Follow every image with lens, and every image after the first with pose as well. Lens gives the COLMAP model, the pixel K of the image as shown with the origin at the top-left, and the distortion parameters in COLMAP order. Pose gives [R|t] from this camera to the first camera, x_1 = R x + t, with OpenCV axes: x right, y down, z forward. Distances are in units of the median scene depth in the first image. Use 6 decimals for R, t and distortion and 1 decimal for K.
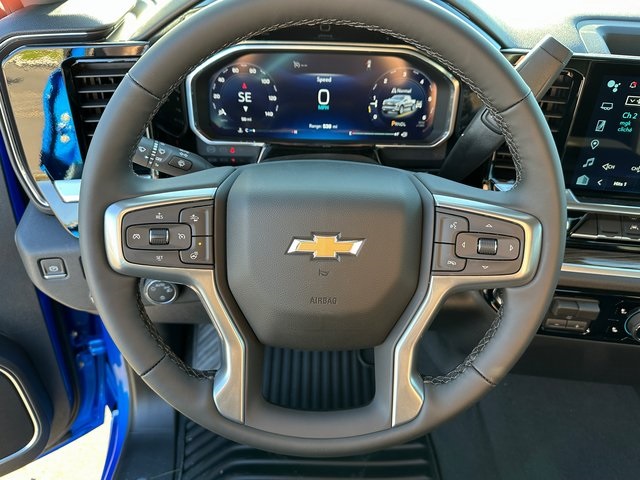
lens RADIAL K [[497.4, 0, 318.3], [0, 497.4, 238.0], [0, 0, 1]] dist [0.041659, -0.054650]
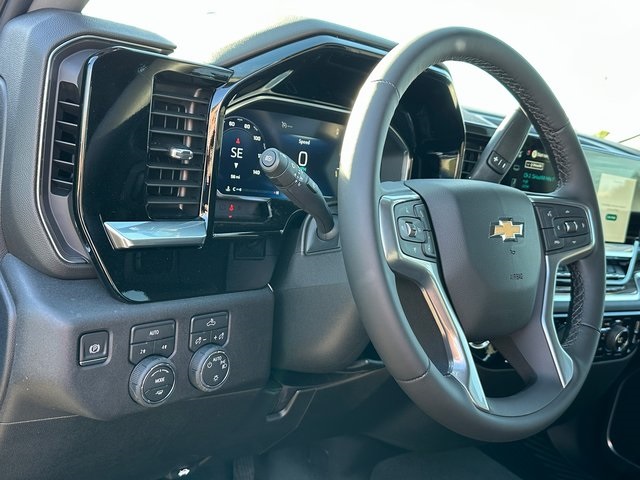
lens RADIAL K [[676.2, 0, 320.6], [0, 676.2, 237.9], [0, 0, 1]] dist [0.113064, 0.000000]
pose [[0.741679, -0.006430, 0.670724, -0.882650], [0.228841, 0.942385, -0.244015, 0.206538], [-0.630511, 0.334470, 0.700419, 0.086420]]
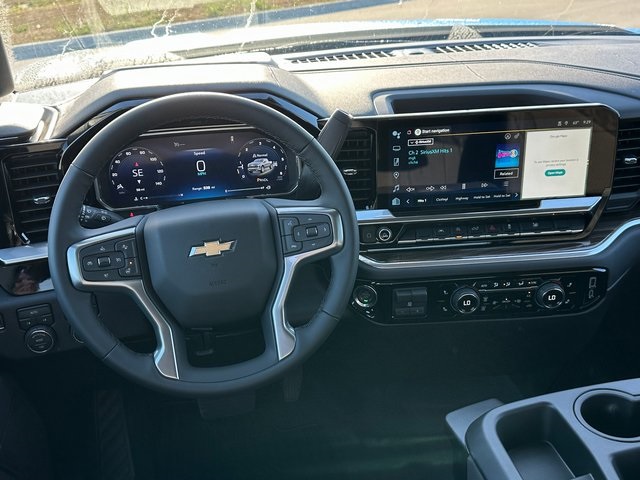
lens RADIAL K [[676.2, 0, 315.7], [0, 676.2, 244.6], [0, 0, 1]] dist [0.113064, 0.000000]
pose [[0.976762, -0.132189, 0.168706, -0.022707], [0.161036, 0.972077, -0.170685, 0.266947], [-0.141433, 0.193887, 0.970775, -0.719795]]
